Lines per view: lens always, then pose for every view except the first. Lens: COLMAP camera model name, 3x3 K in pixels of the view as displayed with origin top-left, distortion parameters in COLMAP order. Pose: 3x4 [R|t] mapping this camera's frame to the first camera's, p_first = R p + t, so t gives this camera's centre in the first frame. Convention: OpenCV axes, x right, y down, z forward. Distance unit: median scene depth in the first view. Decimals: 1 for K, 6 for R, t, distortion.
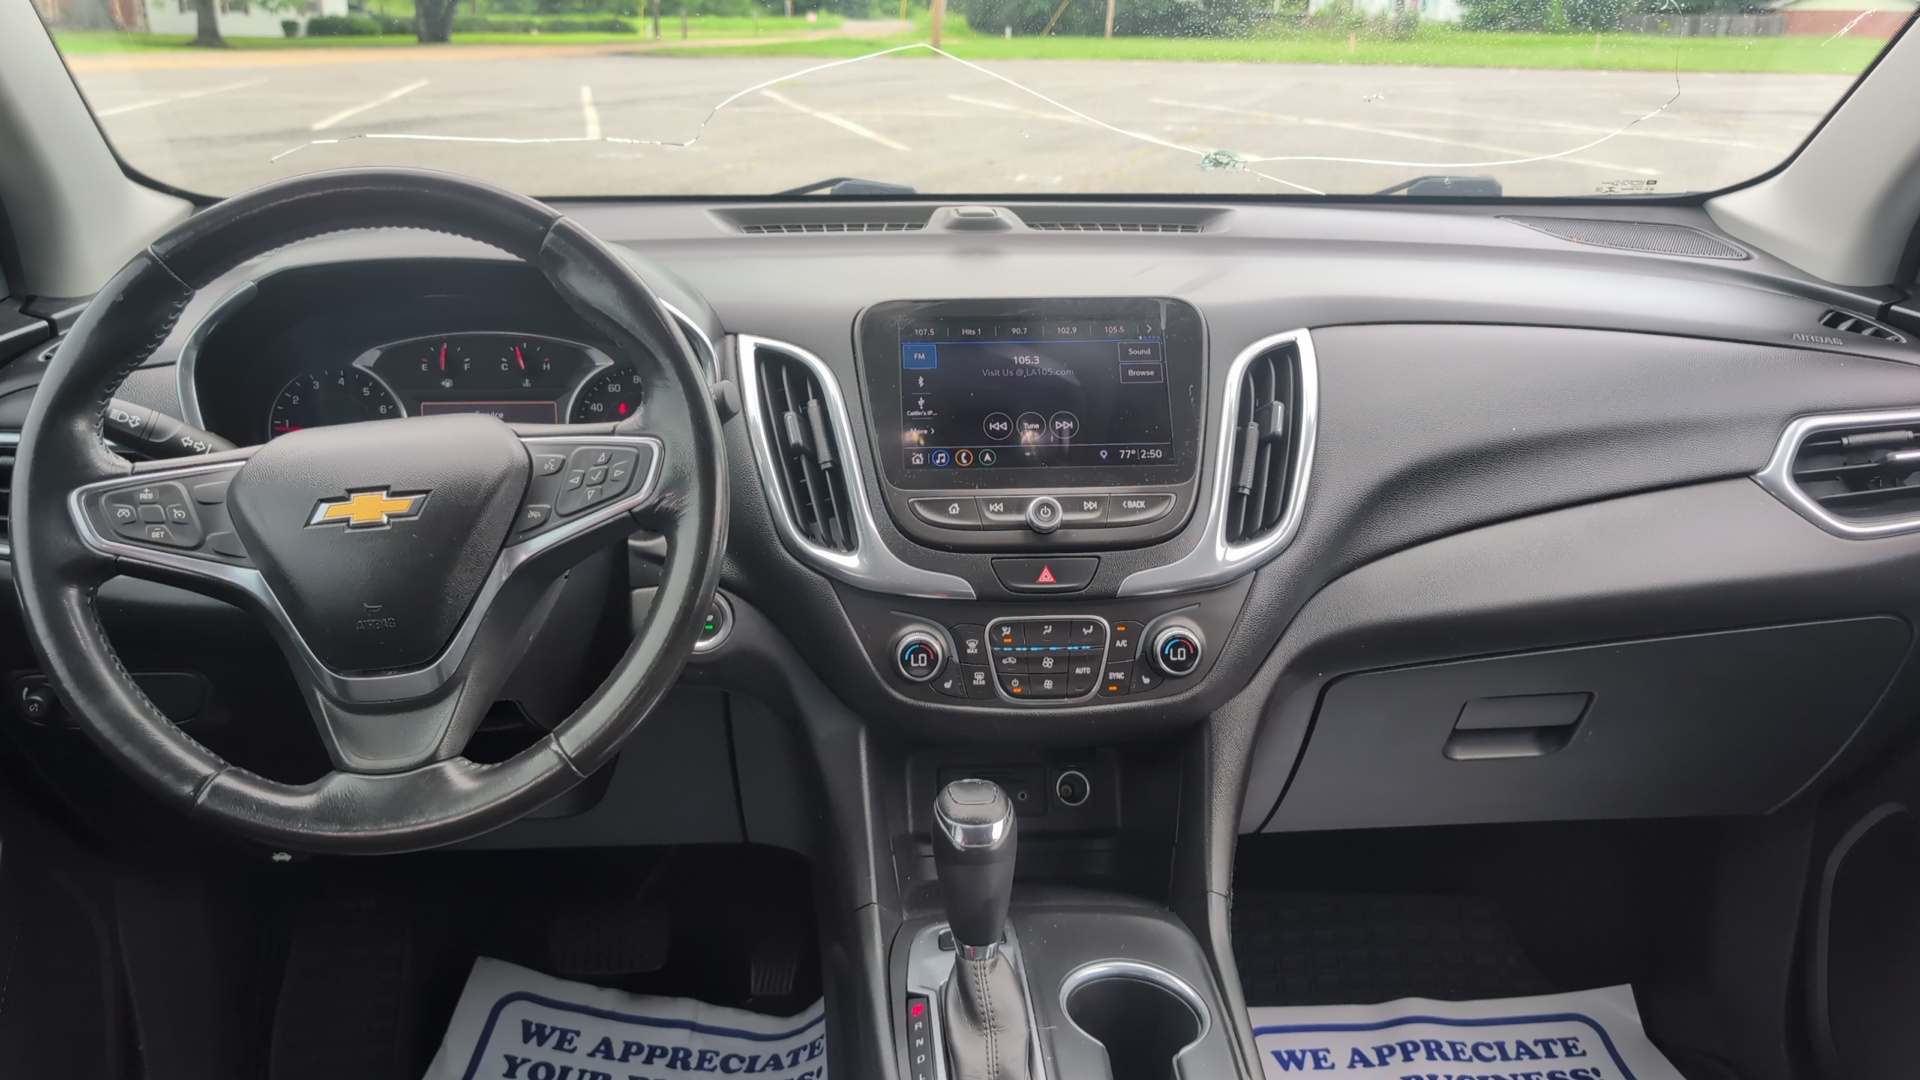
lens RADIAL K [[1607.6, 0, 953.4], [0, 1607.6, 527.2], [0, 0, 1]] dist [0.040212, -0.068610]
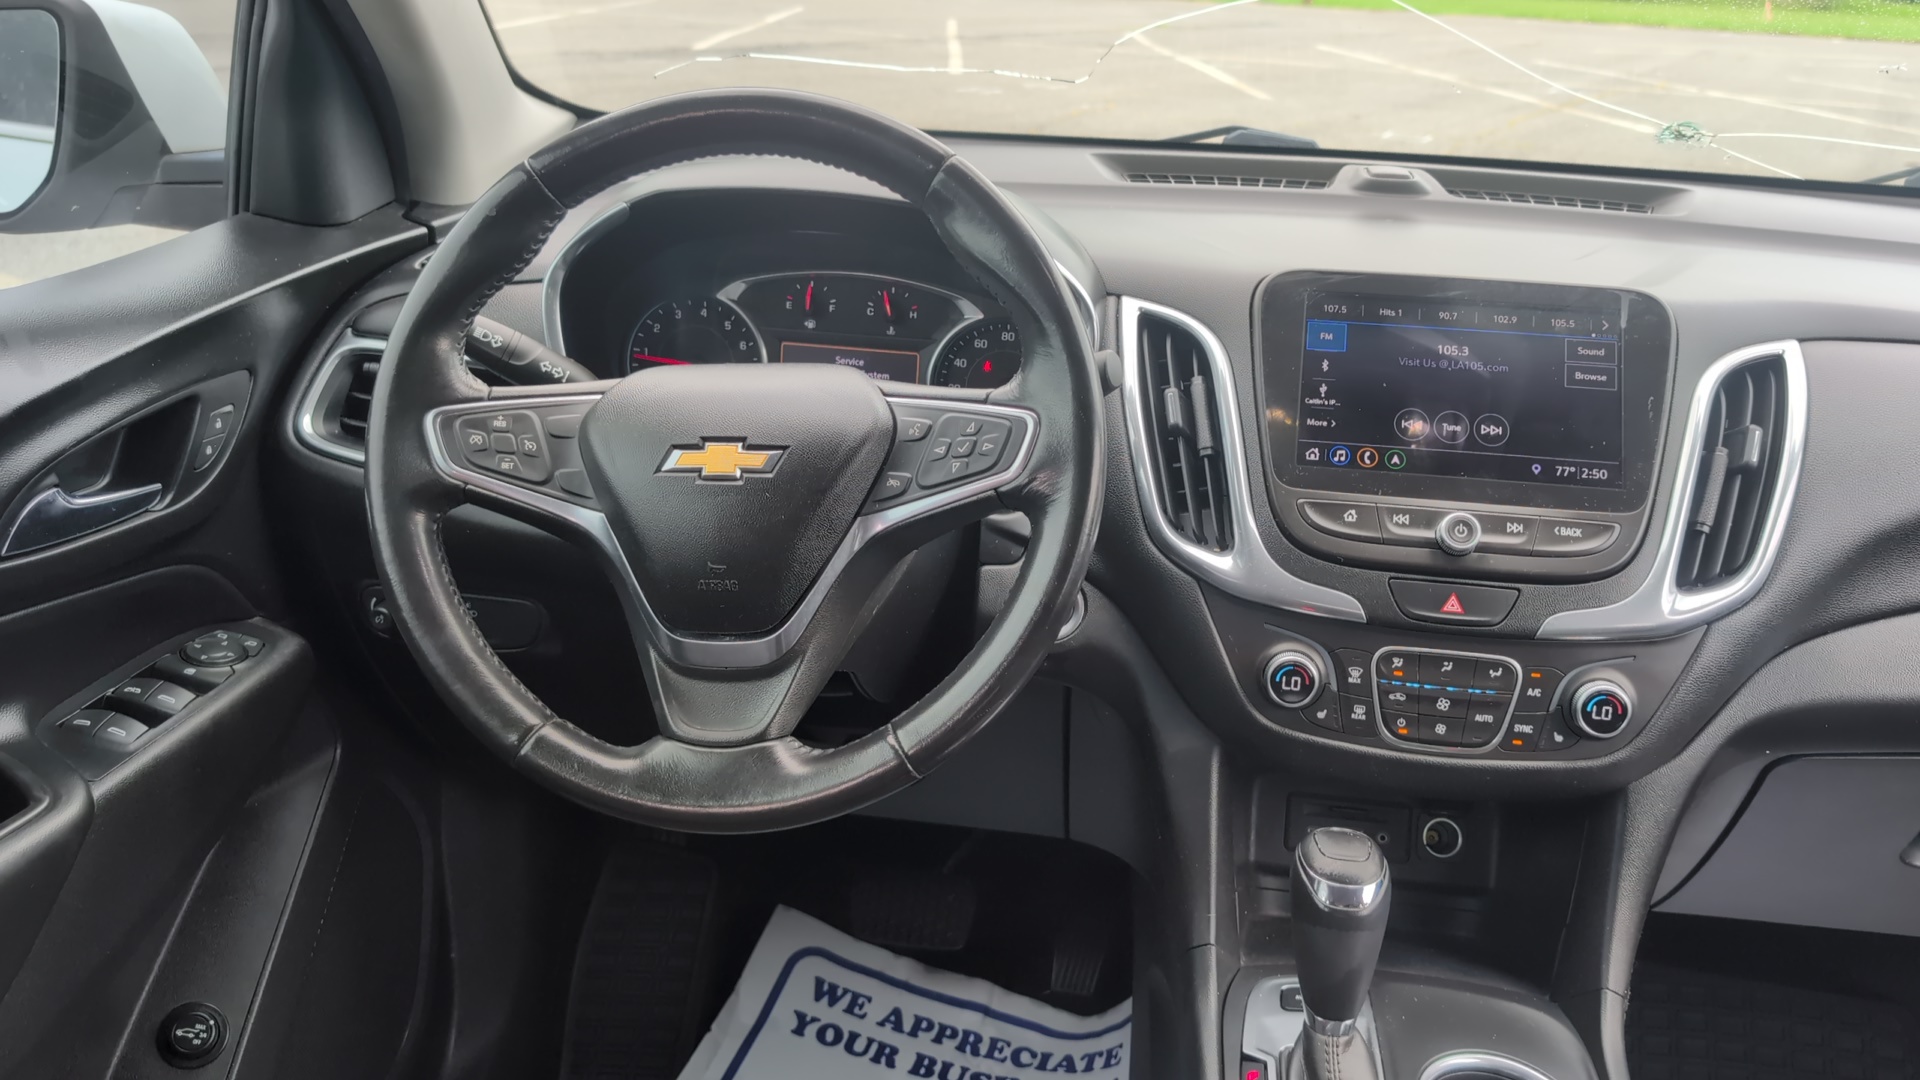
lens RADIAL K [[1607.6, 0, 953.4], [0, 1607.6, 527.2], [0, 0, 1]] dist [0.040212, -0.068610]
pose [[0.976099, 0.105258, -0.190135, -0.042411], [-0.098899, 0.994183, 0.042655, -0.020763], [0.193519, -0.022831, 0.980831, 0.097520]]
